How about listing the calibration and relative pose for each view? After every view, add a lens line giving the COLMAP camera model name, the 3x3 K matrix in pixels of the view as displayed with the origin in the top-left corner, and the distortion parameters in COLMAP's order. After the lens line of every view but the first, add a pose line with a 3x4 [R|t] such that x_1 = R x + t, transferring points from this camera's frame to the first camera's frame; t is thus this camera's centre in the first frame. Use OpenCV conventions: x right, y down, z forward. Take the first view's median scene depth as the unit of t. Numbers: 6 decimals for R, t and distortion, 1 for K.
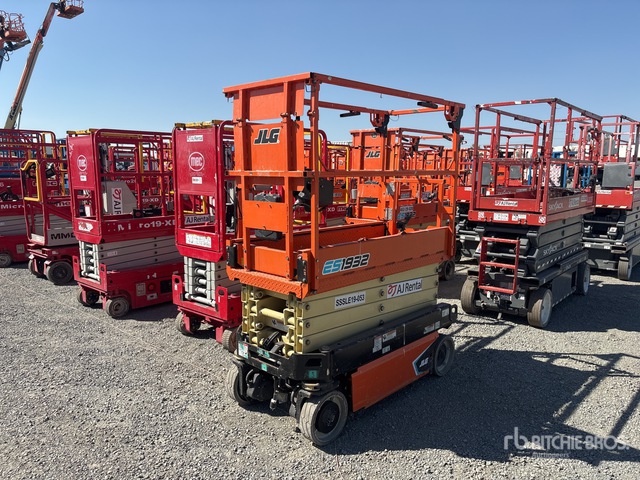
lens RADIAL K [[492.1, 0, 323.5], [0, 492.1, 230.8], [0, 0, 1]] dist [-0.028253, -0.008573]
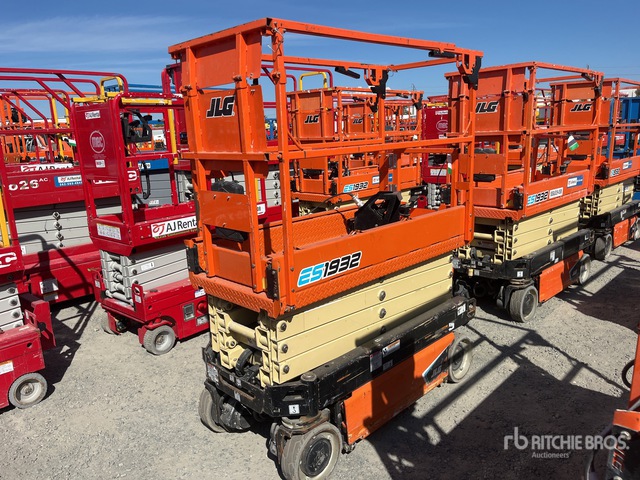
lens RADIAL K [[492.1, 0, 336.5], [0, 492.1, 233.3], [0, 0, 1]] dist [-0.028253, -0.008573]
pose [[0.999095, -0.036903, -0.021159, 0.070042], [0.038650, 0.995266, 0.089177, -0.055068], [0.017768, -0.089914, 0.995791, 0.214070]]
